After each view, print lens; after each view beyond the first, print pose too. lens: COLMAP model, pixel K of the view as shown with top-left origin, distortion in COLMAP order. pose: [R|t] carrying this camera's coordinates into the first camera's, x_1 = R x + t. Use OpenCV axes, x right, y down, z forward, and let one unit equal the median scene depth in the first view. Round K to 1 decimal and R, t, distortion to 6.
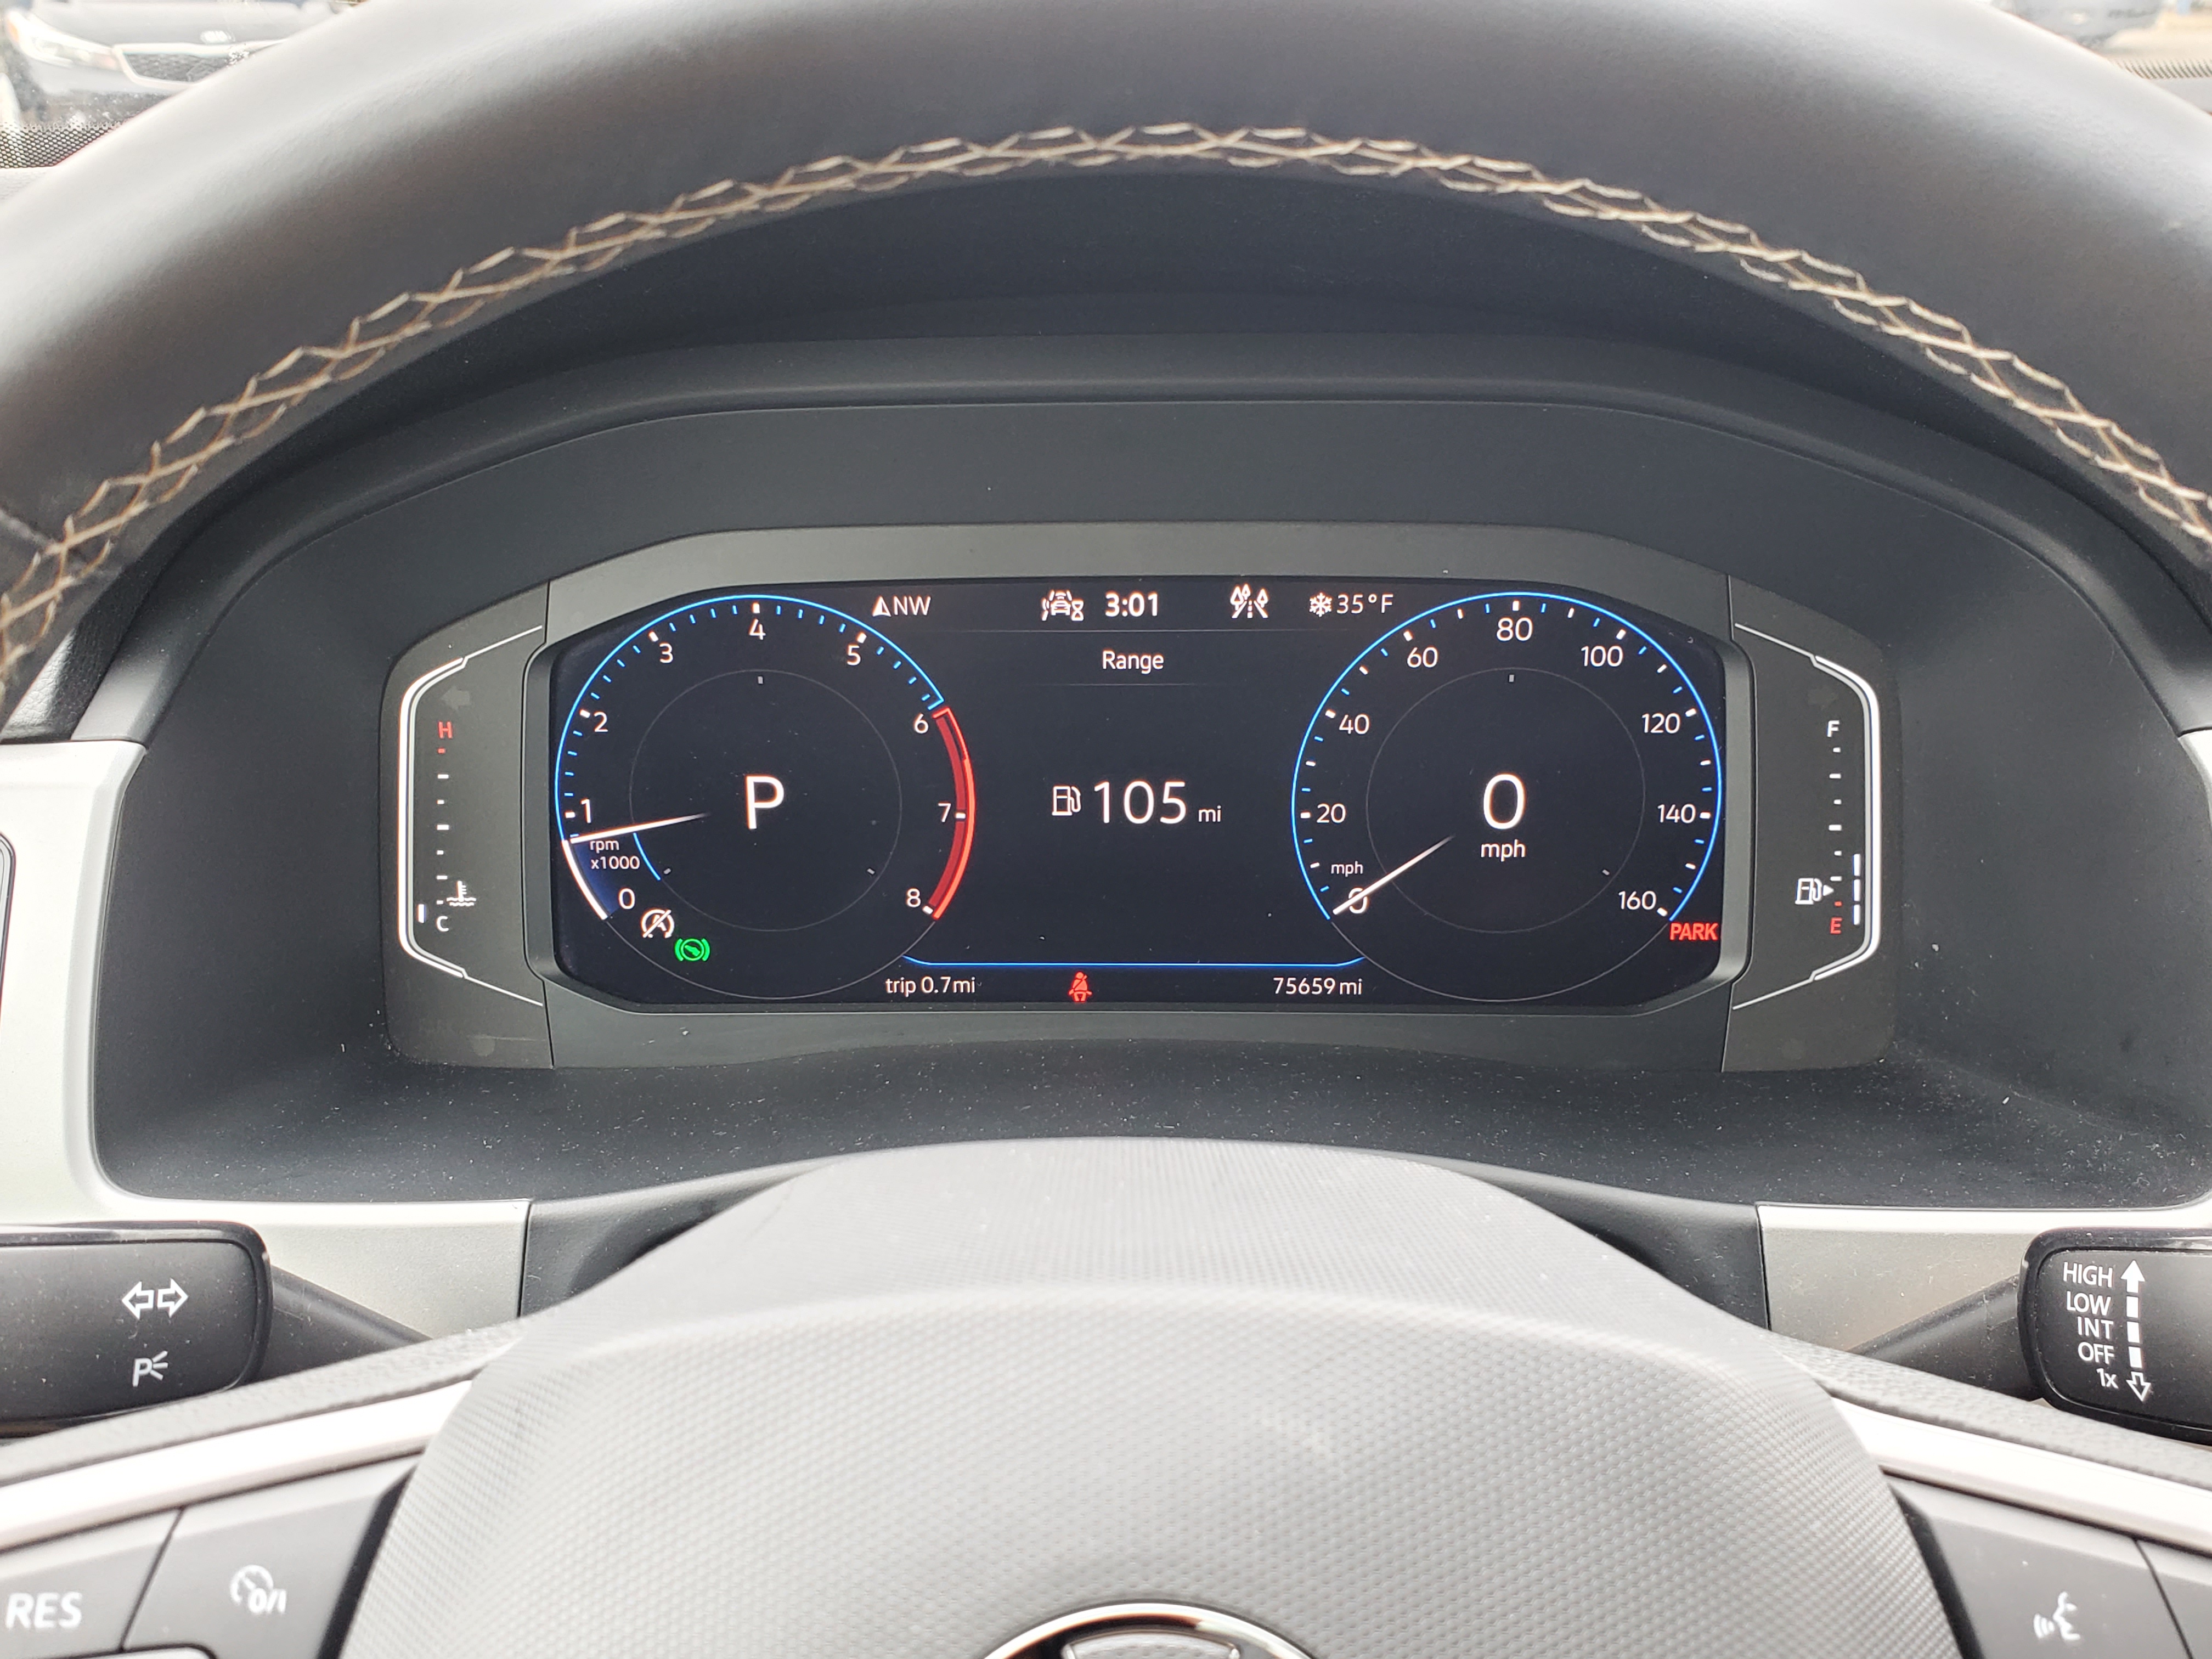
lens RADIAL K [[2032.8, 0, 1060.4], [0, 2032.8, 860.7], [0, 0, 1]] dist [0.254821, -0.897289]
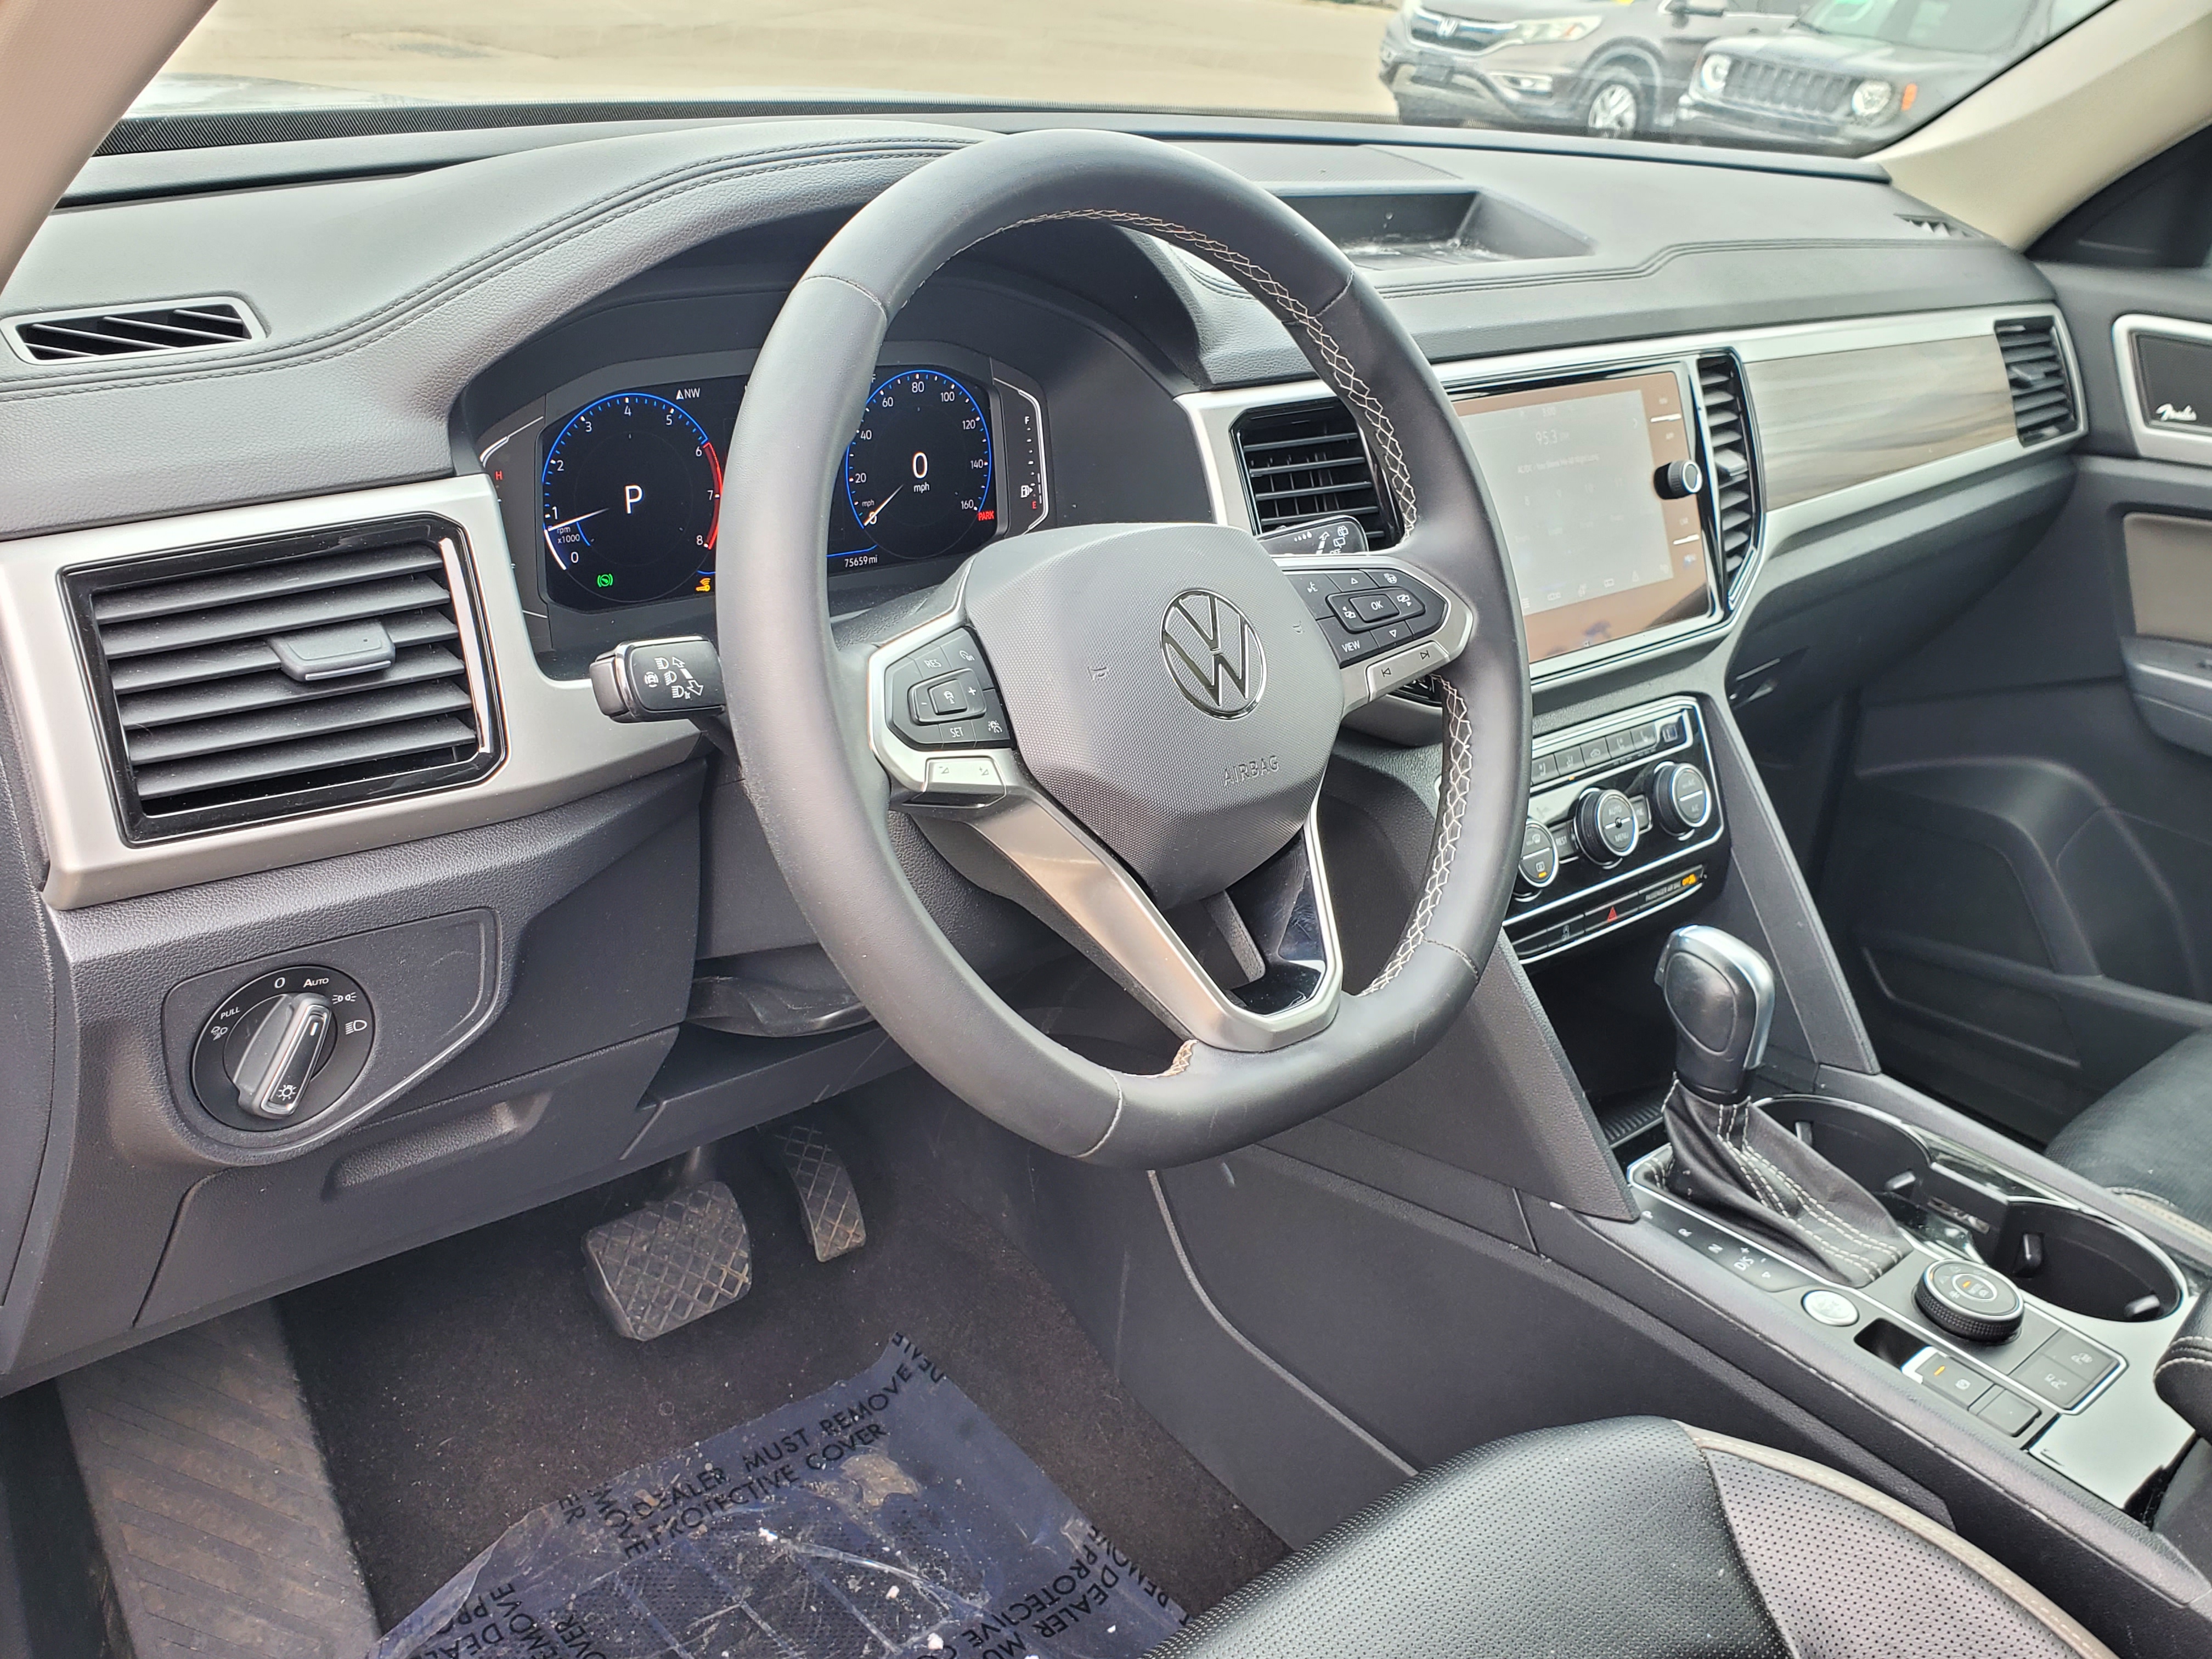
lens RADIAL K [[2078.4, 0, 1106.0], [0, 2078.4, 829.5], [0, 0, 1]] dist [0.176056, -0.592127]
pose [[0.706937, -0.210142, 0.675337, -1.290768], [0.189769, 0.976186, 0.105108, 0.161261], [-0.681342, 0.053854, 0.729981, -0.811817]]
